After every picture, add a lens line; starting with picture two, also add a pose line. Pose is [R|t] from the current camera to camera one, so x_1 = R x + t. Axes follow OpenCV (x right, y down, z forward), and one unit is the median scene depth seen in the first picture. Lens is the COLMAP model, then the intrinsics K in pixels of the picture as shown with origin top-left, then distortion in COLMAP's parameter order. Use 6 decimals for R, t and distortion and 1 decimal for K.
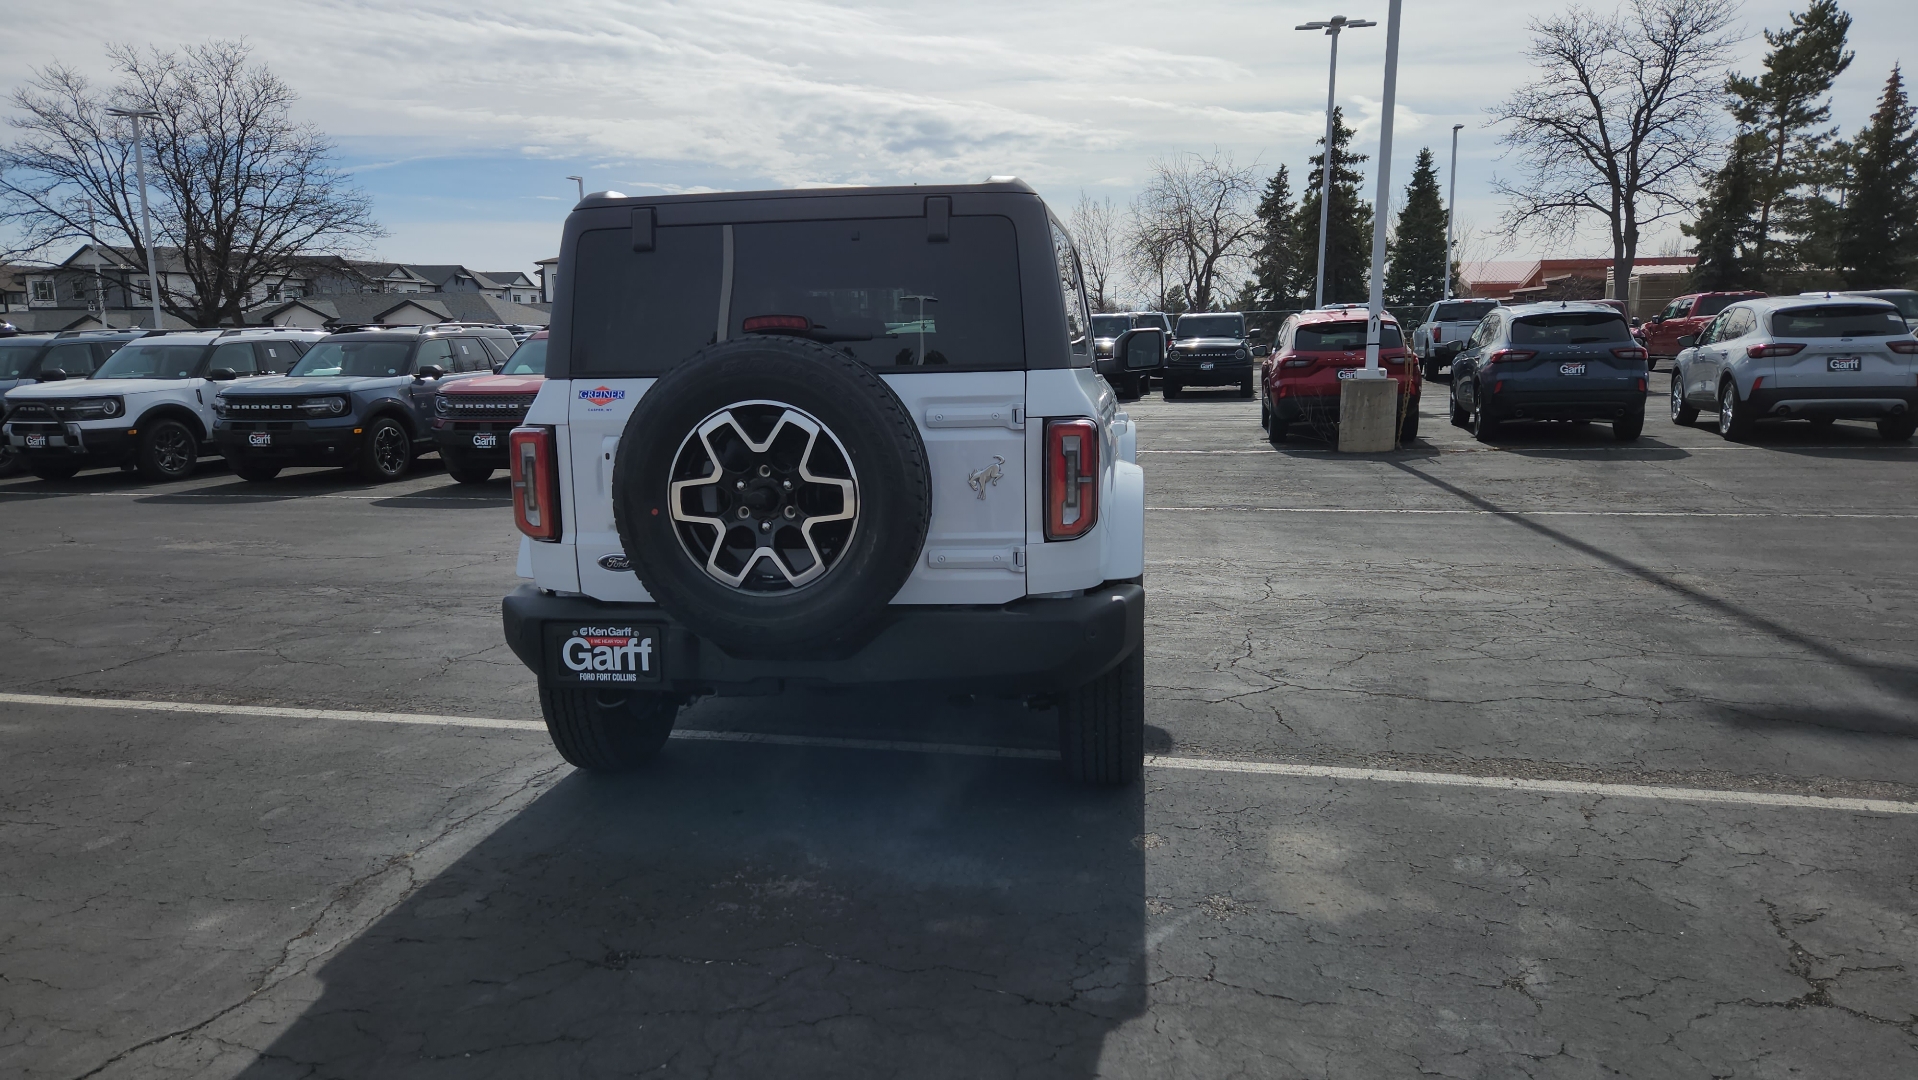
lens RADIAL K [[1278.5, 0, 926.4], [0, 1278.5, 549.0], [0, 0, 1]] dist [0.071758, -0.055632]
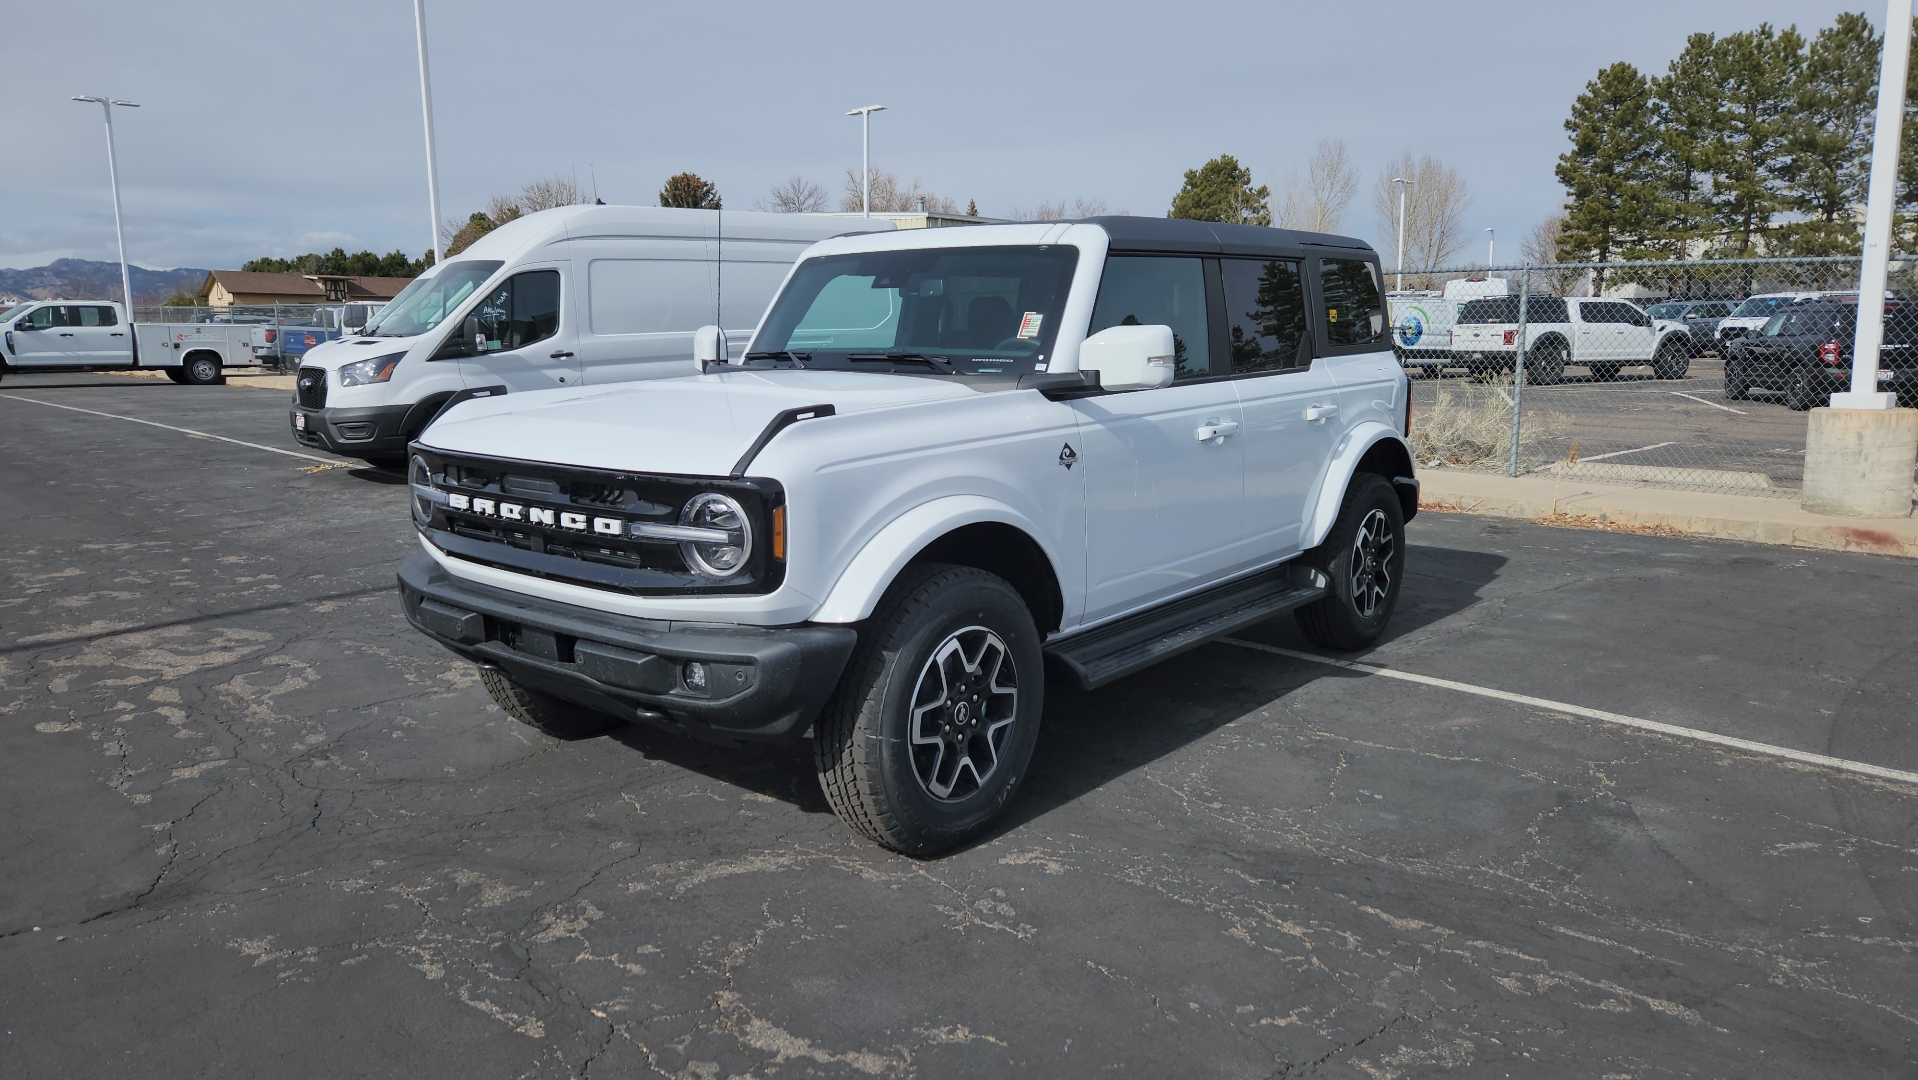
lens RADIAL K [[1278.5, 0, 933.1], [0, 1278.5, 552.2], [0, 0, 1]] dist [0.071758, -0.055632]
pose [[-0.855499, -0.064080, 0.513824, -0.510872], [0.102885, 0.951492, 0.289962, -0.330157], [-0.507481, 0.300927, -0.807407, 2.104548]]
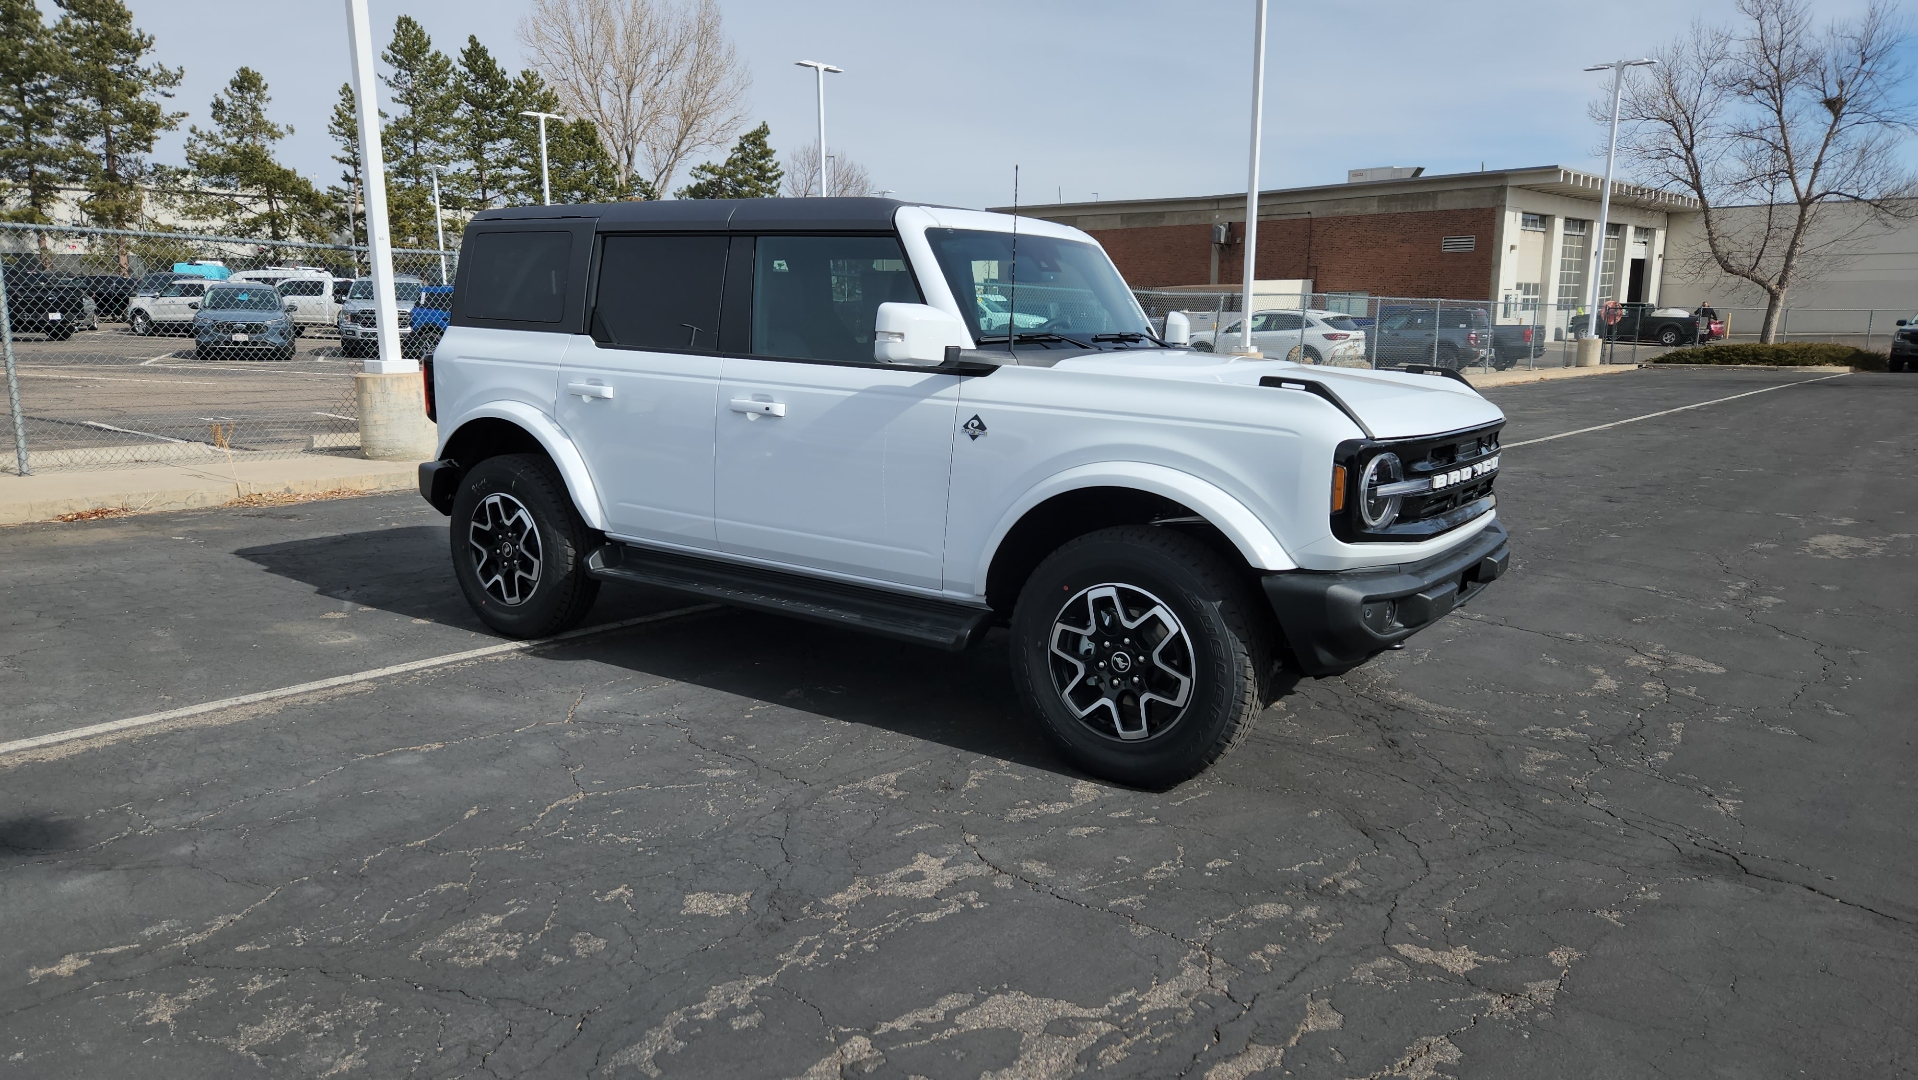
lens RADIAL K [[1278.5, 0, 931.4], [0, 1278.5, 558.0], [0, 0, 1]] dist [0.071758, -0.055632]
pose [[-0.446069, 0.182517, -0.876190, 0.986485], [-0.145070, 0.951295, 0.272017, -0.291172], [0.883163, 0.248447, -0.397866, 1.666569]]
